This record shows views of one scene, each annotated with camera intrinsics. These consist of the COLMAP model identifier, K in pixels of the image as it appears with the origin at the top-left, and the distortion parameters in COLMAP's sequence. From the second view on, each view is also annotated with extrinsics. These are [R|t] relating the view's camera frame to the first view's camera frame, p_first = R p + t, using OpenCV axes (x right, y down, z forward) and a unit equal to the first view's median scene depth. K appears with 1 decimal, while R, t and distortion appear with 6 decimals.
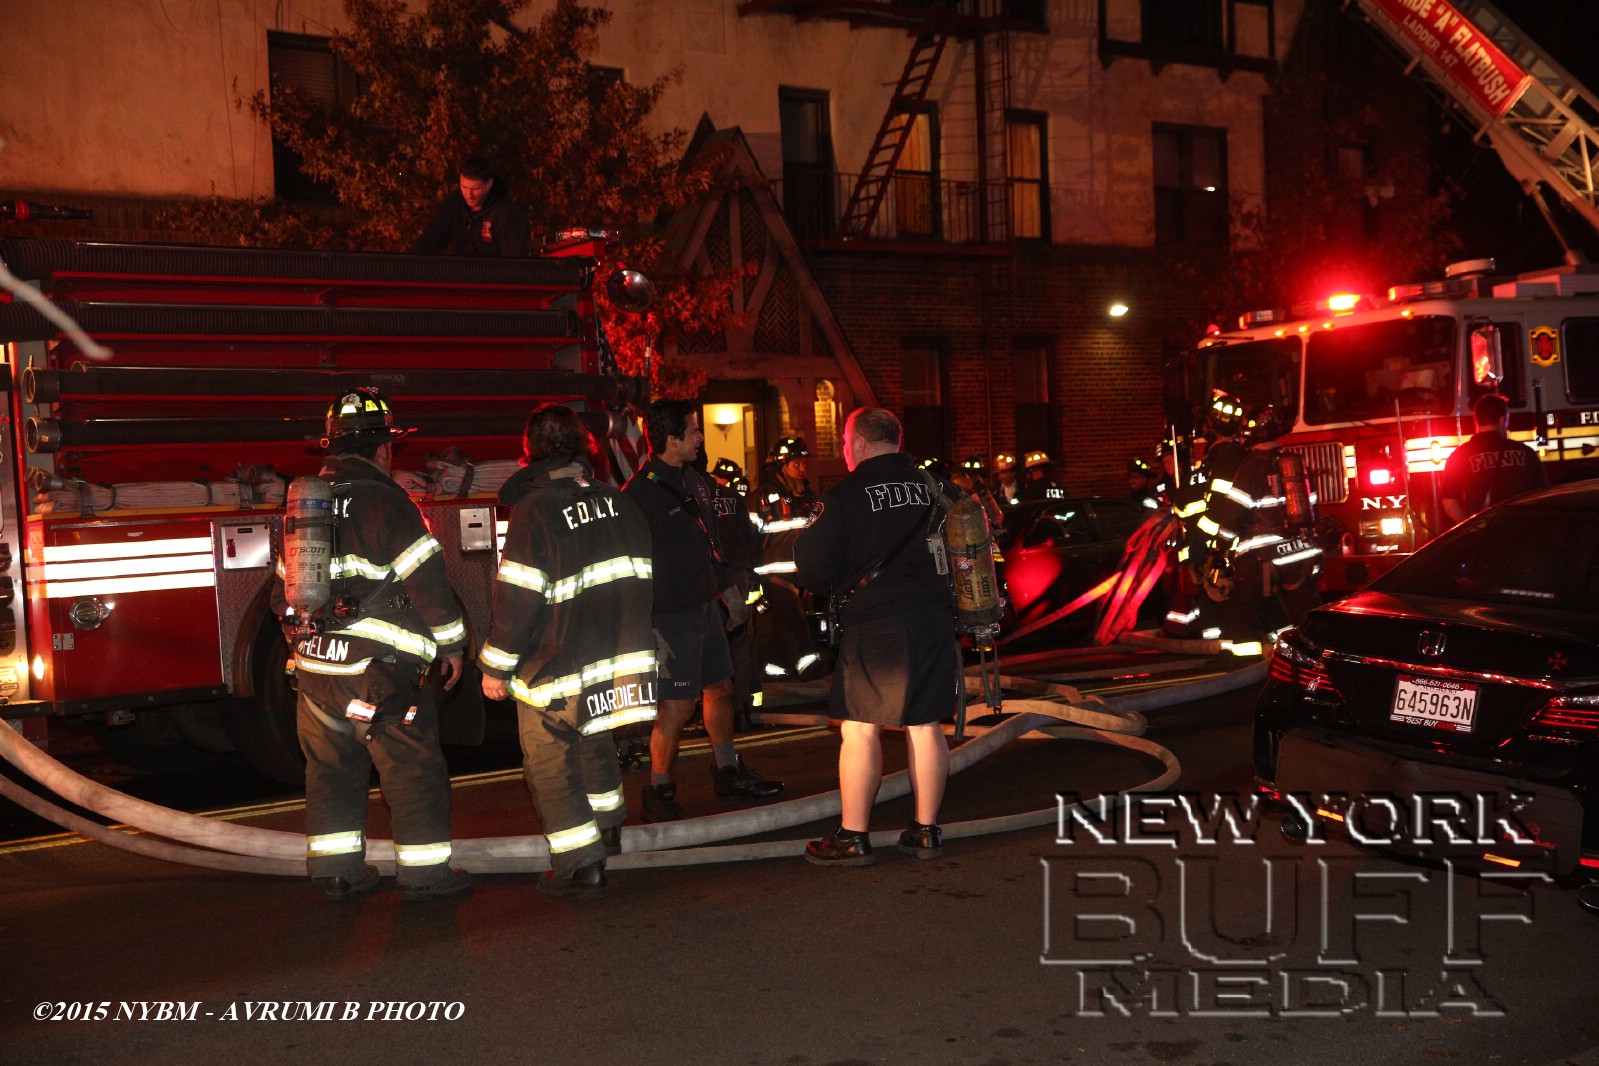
lens RADIAL K [[2091.1, 0, 799.5], [0, 2091.1, 533.0], [0, 0, 1]] dist [0.096372, 0.000845]
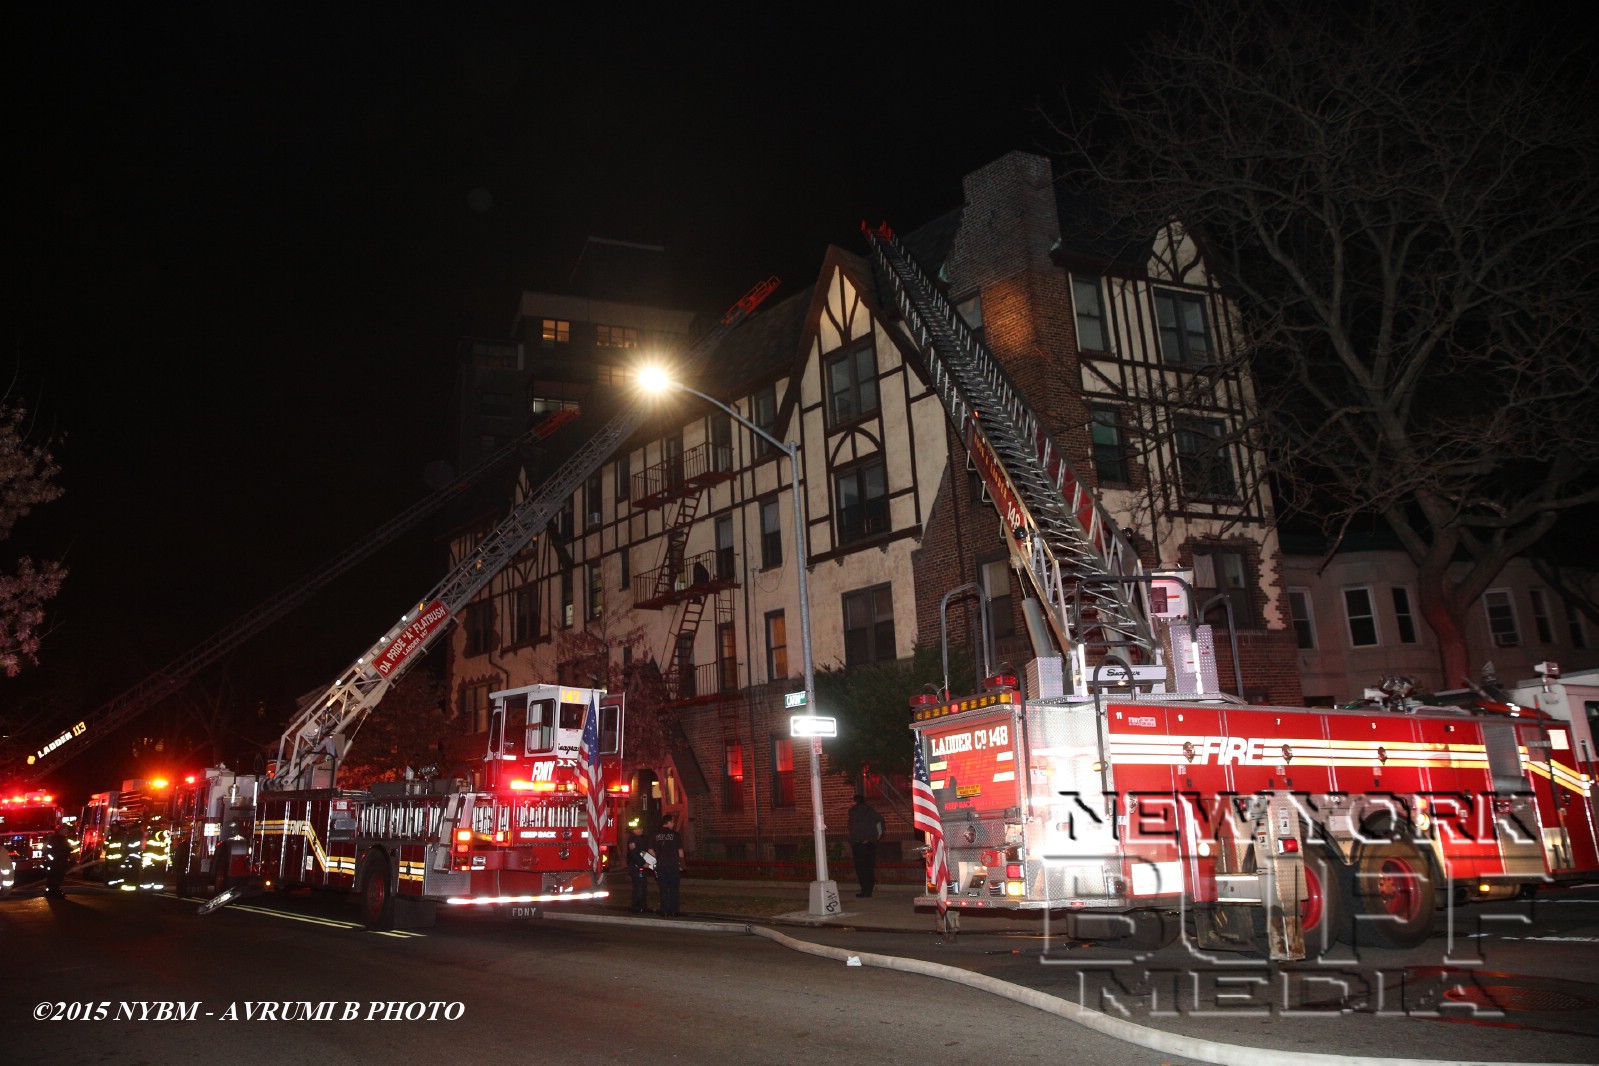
lens RADIAL K [[1087.9, 0, 796.0], [0, 1087.9, 525.4], [0, 0, 1]] dist [-0.115098, 0.090562]
pose [[0.067096, -0.208202, -0.975782, 1.514211], [0.020538, 0.978067, -0.207277, -0.108036], [0.997535, -0.006133, 0.069900, 1.360489]]
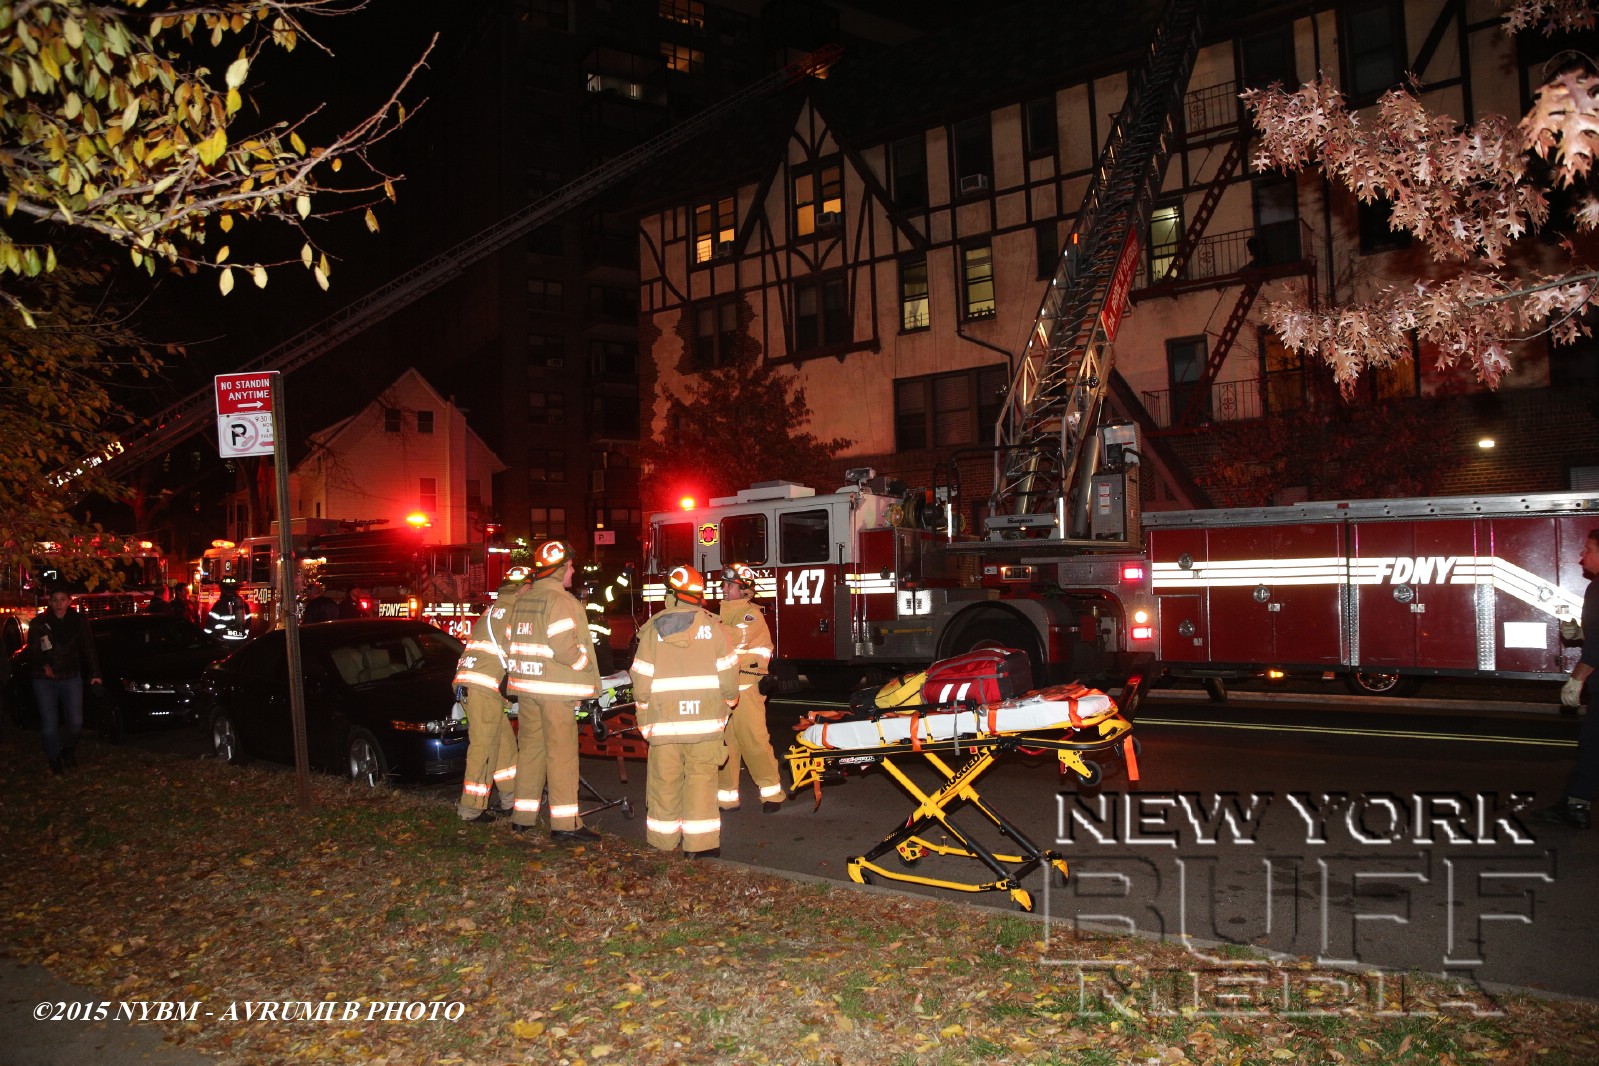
lens RADIAL K [[1091.0, 0, 794.8], [0, 1091.0, 526.9], [0, 0, 1]] dist [-0.113904, 0.091642]
pose [[0.263752, -0.009029, -0.964548, 0.958798], [-0.010794, 0.999866, -0.012311, -0.064469], [0.964530, 0.013658, 0.263619, 0.635472]]
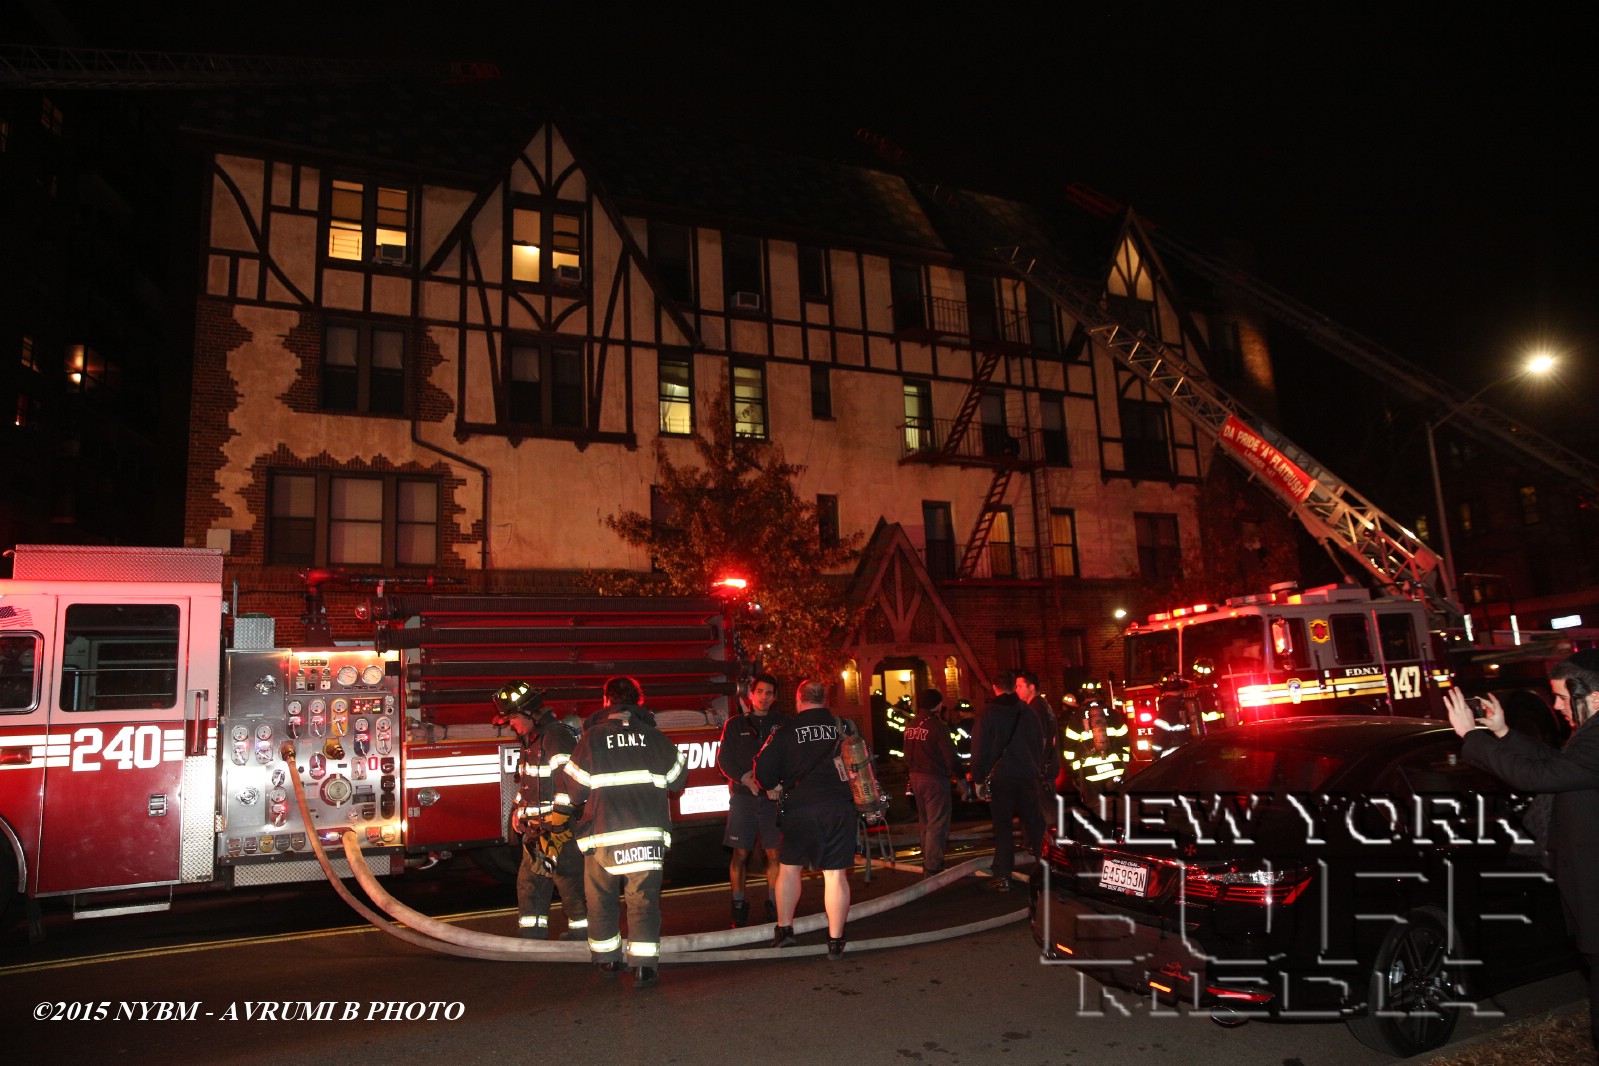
lens RADIAL K [[1087.9, 0, 796.0], [0, 1087.9, 525.4], [0, 0, 1]] dist [-0.115098, 0.090562]
pose [[0.982506, -0.038185, -0.182276, 0.072433], [0.002820, 0.981692, -0.190455, -0.007205], [0.186211, 0.186609, 0.964626, 0.055165]]
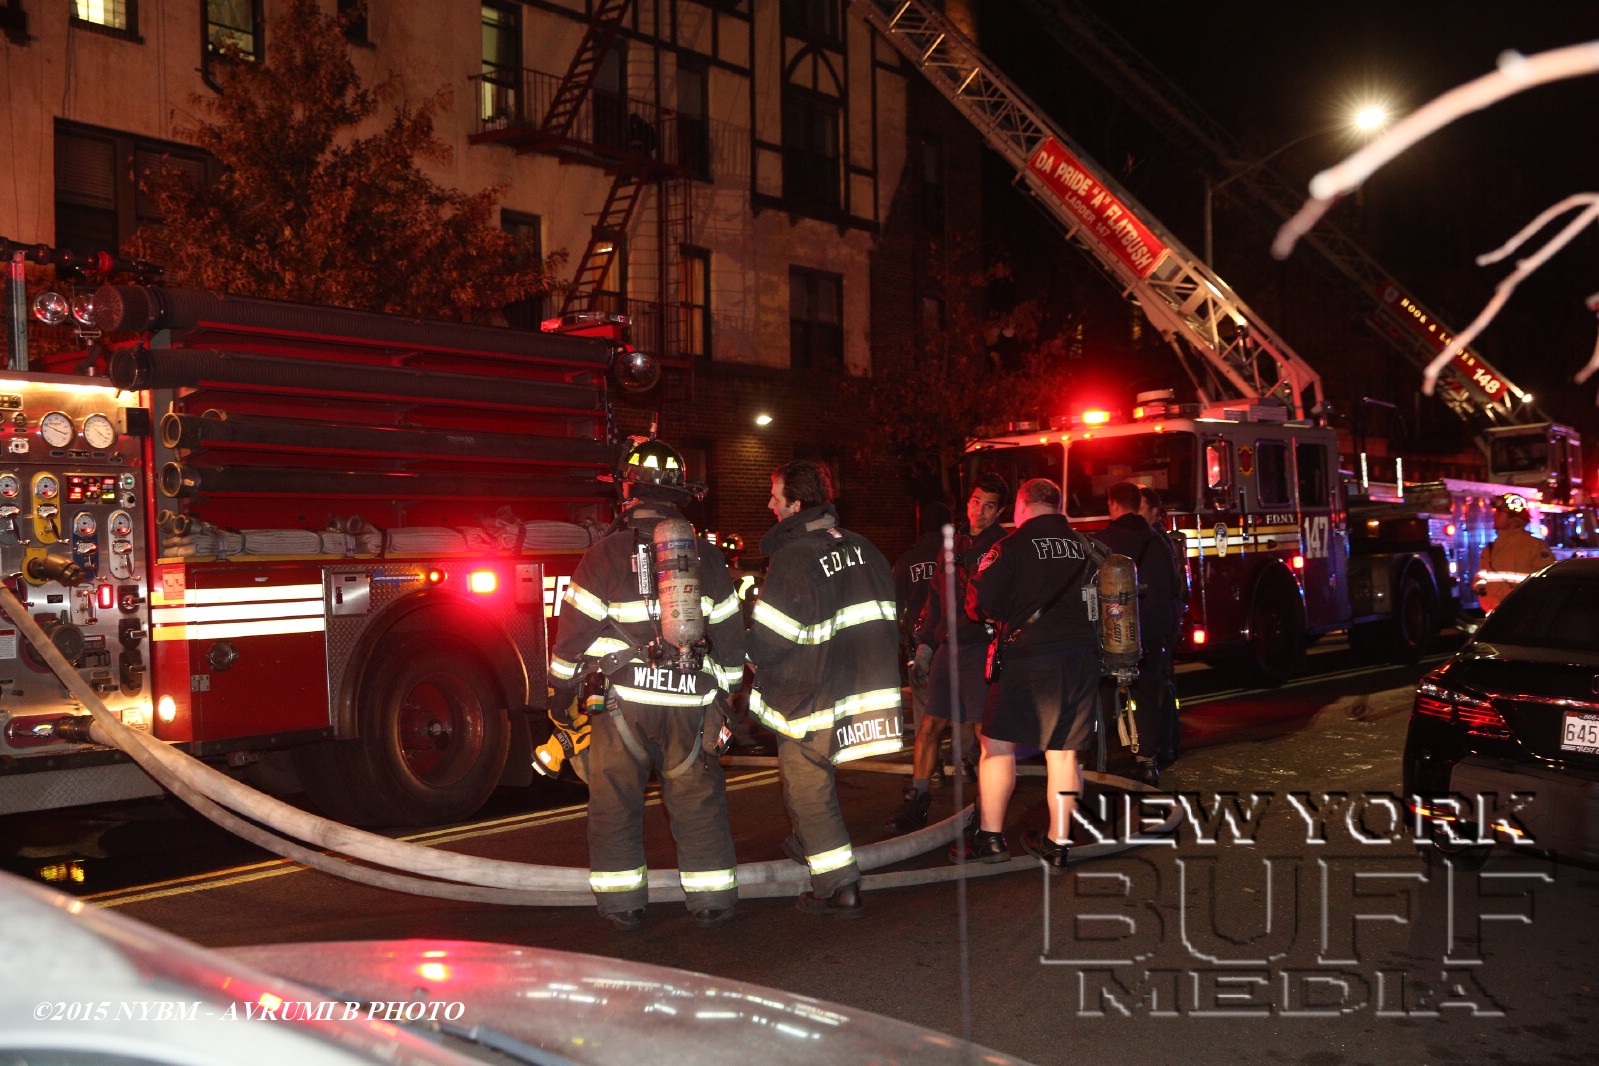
lens RADIAL K [[1806.5, 0, 818.4], [0, 1806.5, 511.0], [0, 0, 1]] dist [0.041665, 0.008856]
pose [[0.960753, 0.031758, 0.275580, -0.140160], [-0.015478, 0.998015, -0.061050, 0.008077], [-0.276972, 0.054389, 0.959338, 0.037059]]
